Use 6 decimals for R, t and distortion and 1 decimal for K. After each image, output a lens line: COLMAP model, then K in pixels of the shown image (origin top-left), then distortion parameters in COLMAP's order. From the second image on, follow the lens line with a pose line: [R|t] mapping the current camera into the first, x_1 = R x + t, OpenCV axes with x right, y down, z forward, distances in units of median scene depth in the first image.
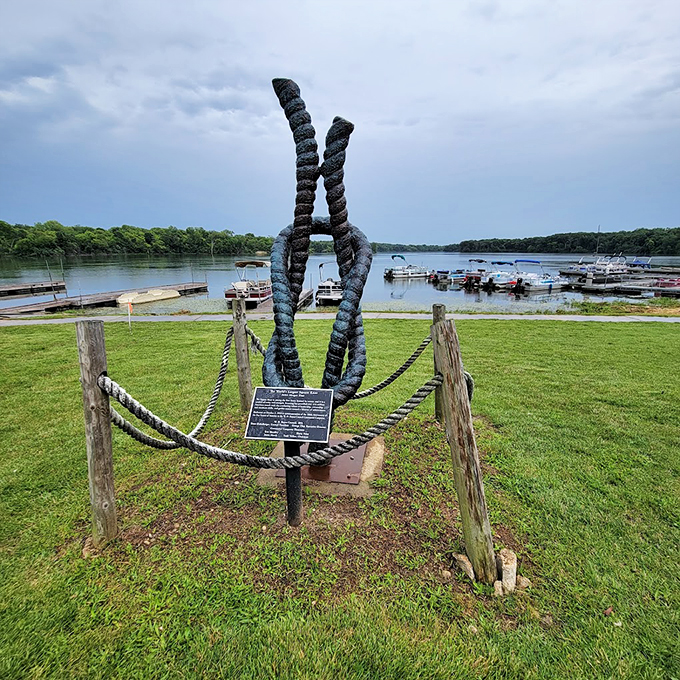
lens RADIAL K [[363.7, 0, 340.0], [0, 363.7, 340.0], [0, 0, 1]] dist [-0.002840, 0.000050]
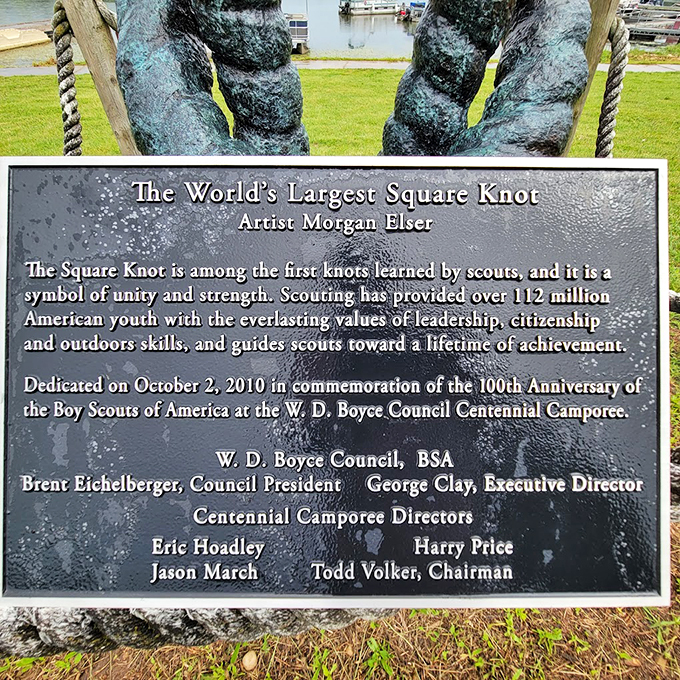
lens RADIAL K [[363.7, 0, 340.0], [0, 363.7, 340.0], [0, 0, 1]] dist [-0.002840, 0.000050]
pose [[0.991827, -0.079357, 0.099906, -0.017995], [0.014901, 0.849724, 0.527017, 0.015359], [-0.126715, -0.521221, 0.843962, 0.110700]]
